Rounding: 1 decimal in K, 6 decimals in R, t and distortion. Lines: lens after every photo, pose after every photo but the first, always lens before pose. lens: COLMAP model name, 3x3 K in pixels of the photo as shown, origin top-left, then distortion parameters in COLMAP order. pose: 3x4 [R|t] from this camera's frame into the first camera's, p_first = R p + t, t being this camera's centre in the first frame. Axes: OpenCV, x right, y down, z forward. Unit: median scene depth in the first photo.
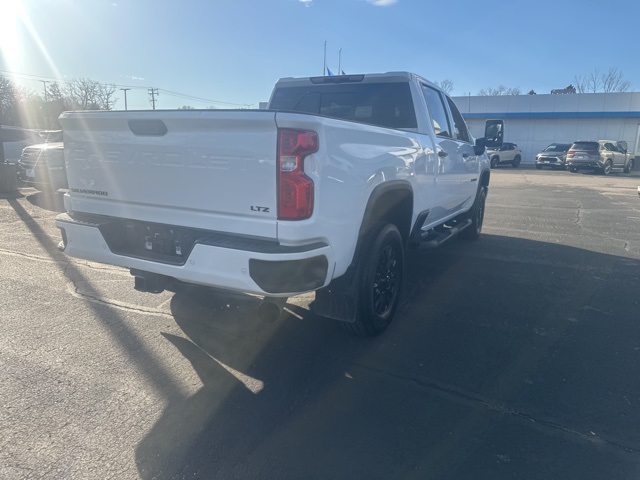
lens RADIAL K [[454.3, 0, 321.2], [0, 454.3, 244.3], [0, 0, 1]] dist [0.017333, -0.017410]
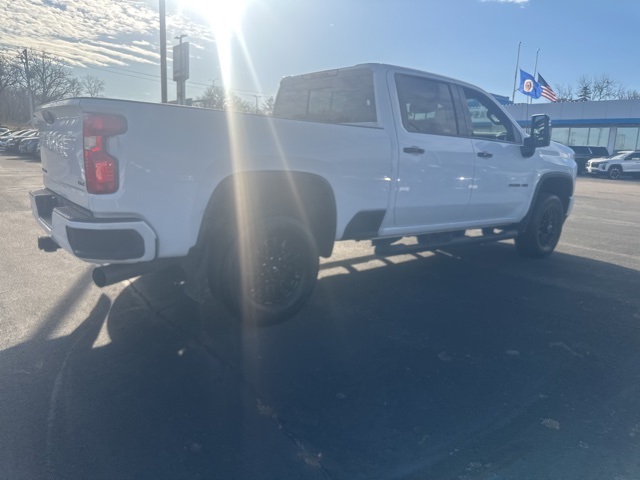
lens RADIAL K [[457.0, 0, 320.0], [0, 457.0, 240.0], [0, 0, 1]] dist [0.005993, -0.003855]
pose [[0.916846, 0.089890, -0.388990, 0.756392], [-0.101098, 0.994841, -0.008395, 0.012050], [0.386228, 0.047023, 0.921204, 0.149960]]
